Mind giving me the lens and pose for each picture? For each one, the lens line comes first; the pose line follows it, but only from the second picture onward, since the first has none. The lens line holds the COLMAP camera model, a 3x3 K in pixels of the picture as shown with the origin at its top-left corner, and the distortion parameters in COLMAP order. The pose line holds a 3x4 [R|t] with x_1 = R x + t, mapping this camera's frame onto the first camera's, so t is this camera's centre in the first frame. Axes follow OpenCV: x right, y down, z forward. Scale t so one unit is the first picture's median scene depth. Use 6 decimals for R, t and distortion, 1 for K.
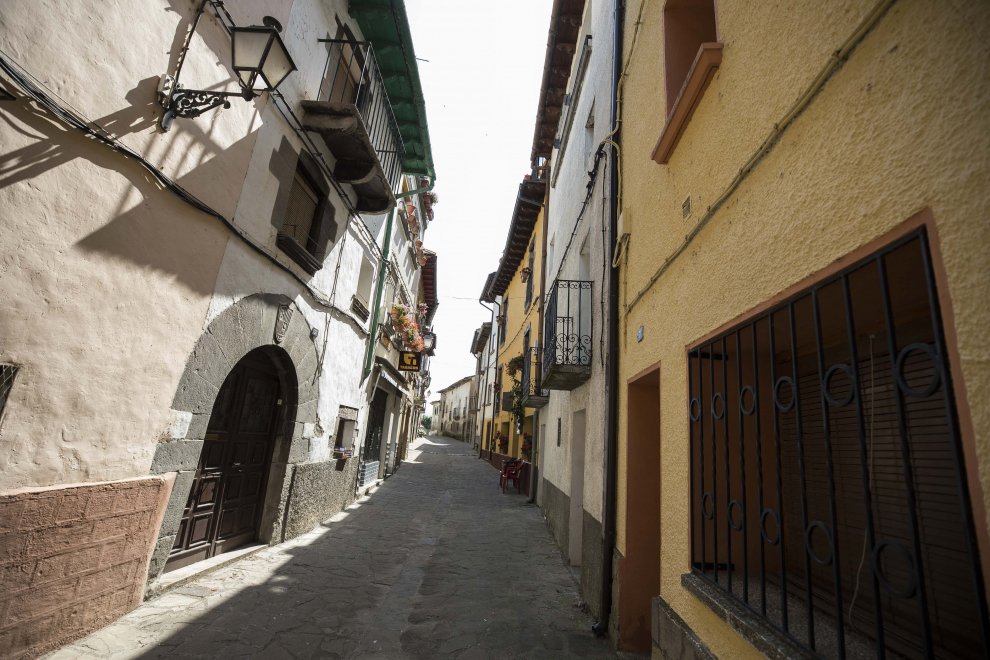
lens RADIAL K [[456.2, 0, 495.0], [0, 456.2, 330.0], [0, 0, 1]] dist [-0.040991, 0.000052]
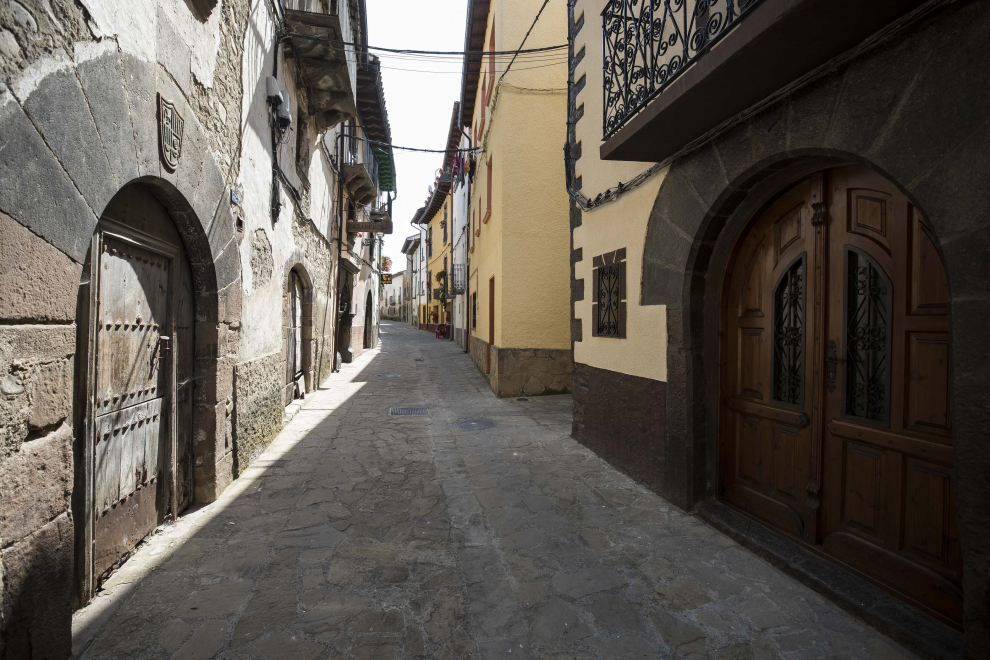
lens RADIAL K [[456.2, 0, 495.0], [0, 456.2, 330.0], [0, 0, 1]] dist [-0.040991, 0.000052]
pose [[0.984062, -0.072940, 0.162179, -0.055408], [0.028683, 0.965170, 0.260046, -0.195654], [-0.175498, -0.251250, 0.951879, -0.914734]]
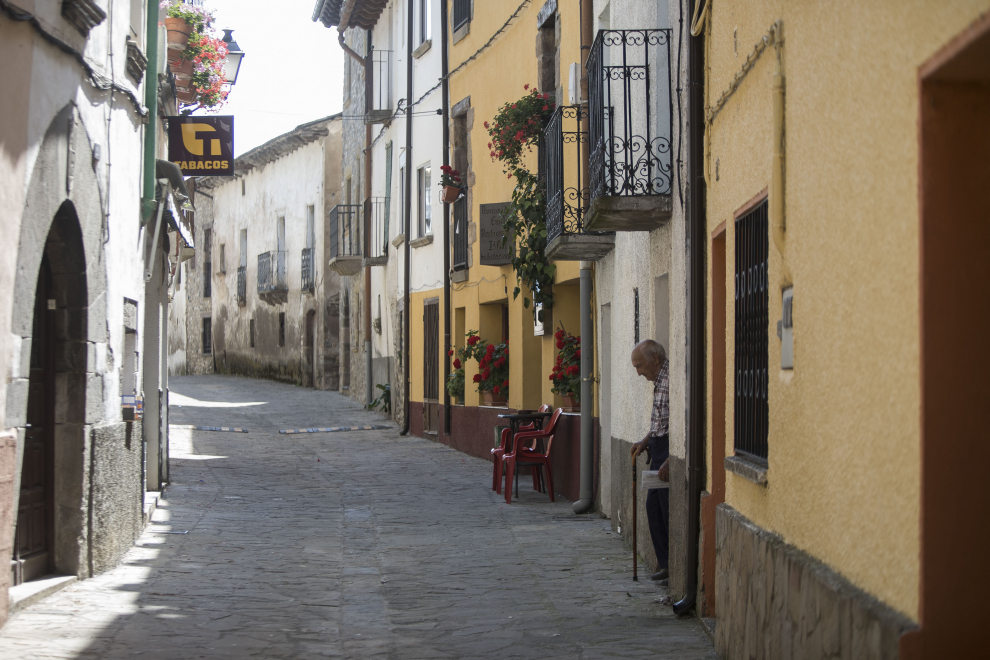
lens RADIAL K [[2285.4, 0, 495.0], [0, 2285.4, 330.0], [0, 0, 1]] dist [-0.307877, -0.132800]
pose [[0.996776, -0.072921, 0.033462, -0.035525], [0.064065, 0.974466, 0.215200, -0.131789], [-0.048300, -0.212362, 0.975997, -0.604097]]
